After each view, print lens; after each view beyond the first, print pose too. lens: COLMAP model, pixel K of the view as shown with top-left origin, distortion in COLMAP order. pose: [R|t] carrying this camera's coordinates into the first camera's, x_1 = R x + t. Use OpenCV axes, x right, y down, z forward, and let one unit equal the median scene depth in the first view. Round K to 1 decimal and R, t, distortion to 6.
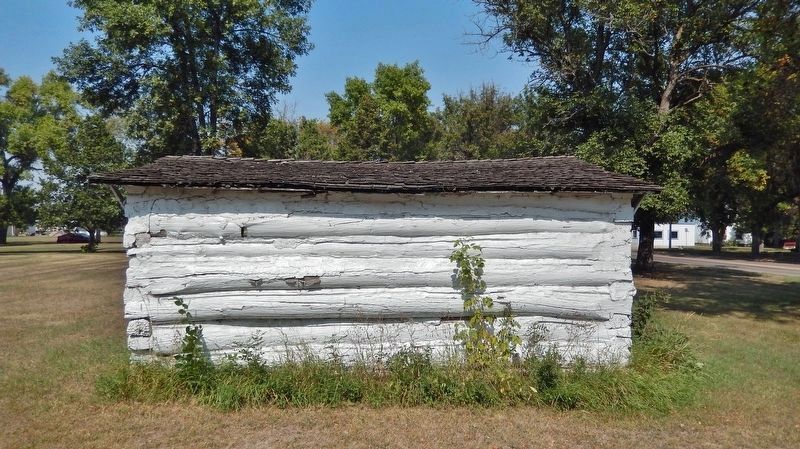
lens RADIAL K [[581.6, 0, 400.4], [0, 581.6, 226.4], [0, 0, 1]] dist [-0.014784, -0.001058]
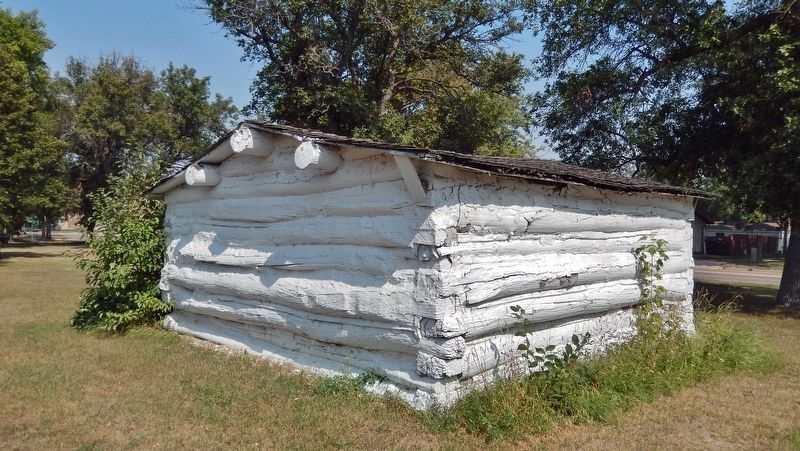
lens RADIAL K [[607.9, 0, 400.0], [0, 607.9, 223.8], [0, 0, 1]] dist [-0.031360, 0.001332]
pose [[0.799525, 0.011562, 0.600522, -0.977485], [-0.017176, 0.999846, 0.003618, 0.004527], [-0.600388, -0.013207, 0.799600, 0.370636]]
